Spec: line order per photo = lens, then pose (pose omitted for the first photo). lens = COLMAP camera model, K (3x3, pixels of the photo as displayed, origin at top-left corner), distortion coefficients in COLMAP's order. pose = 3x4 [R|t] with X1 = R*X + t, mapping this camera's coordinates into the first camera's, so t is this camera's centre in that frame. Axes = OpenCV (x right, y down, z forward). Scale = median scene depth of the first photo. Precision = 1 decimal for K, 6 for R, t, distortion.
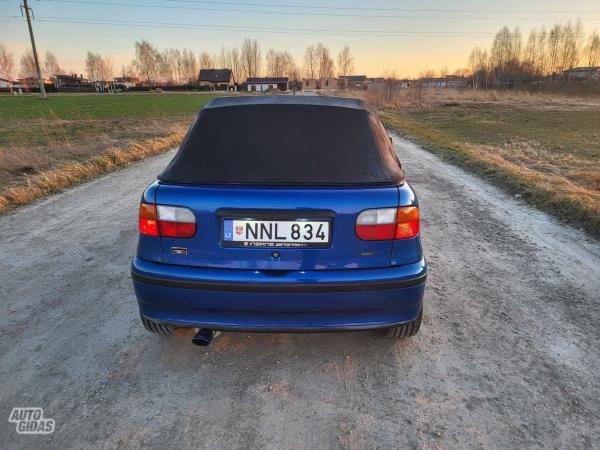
lens RADIAL K [[463.4, 0, 300.0], [0, 463.4, 225.0], [0, 0, 1]] dist [0.086682, -0.104396]
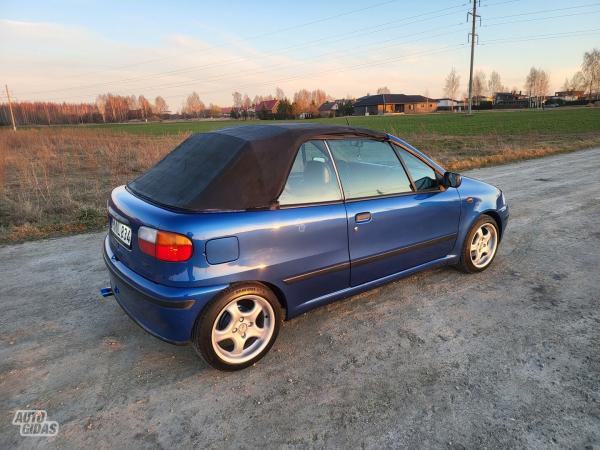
lens RADIAL K [[458.7, 0, 302.9], [0, 458.7, 226.4], [0, 0, 1]] dist [0.078507, -0.106464]
pose [[0.536733, 0.190982, -0.821854, 0.175532], [-0.207749, 0.973972, 0.090655, -0.029523], [0.817776, 0.122082, 0.562440, 0.091607]]
